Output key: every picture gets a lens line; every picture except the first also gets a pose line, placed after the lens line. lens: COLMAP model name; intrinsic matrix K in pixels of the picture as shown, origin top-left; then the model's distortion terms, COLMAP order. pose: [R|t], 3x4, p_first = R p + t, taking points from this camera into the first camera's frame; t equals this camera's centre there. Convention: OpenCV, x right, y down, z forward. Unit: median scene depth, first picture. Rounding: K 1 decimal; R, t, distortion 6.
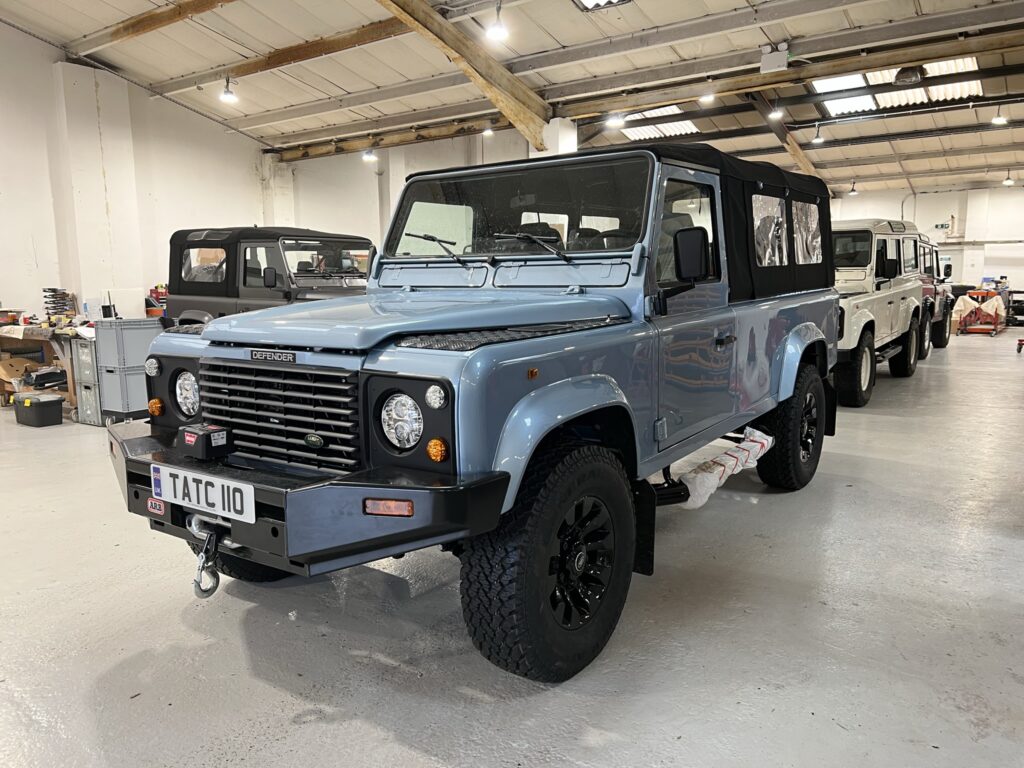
lens RADIAL K [[769.6, 0, 512.0], [0, 769.6, 384.0], [0, 0, 1]] dist [0.030983, -0.004360]
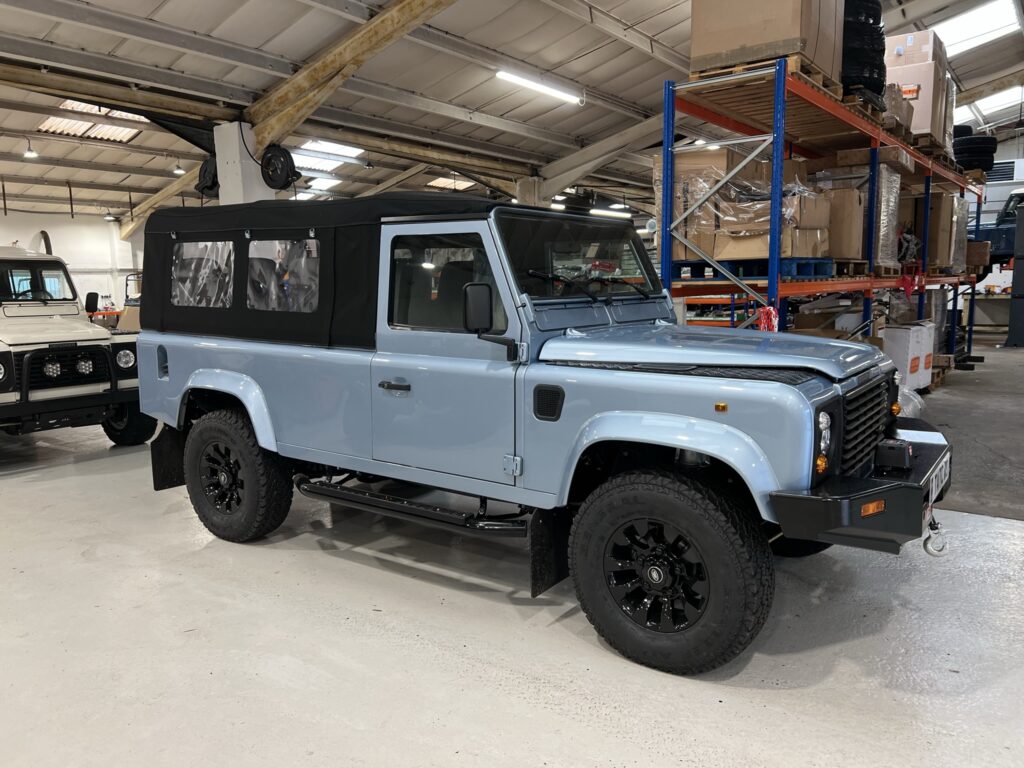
lens RADIAL K [[769.6, 0, 512.0], [0, 769.6, 384.0], [0, 0, 1]] dist [0.030983, -0.004360]
pose [[0.018844, -0.133607, 0.990855, -1.363129], [0.161184, 0.978474, 0.128872, -0.250518], [-0.986745, 0.157281, 0.039974, 1.297829]]
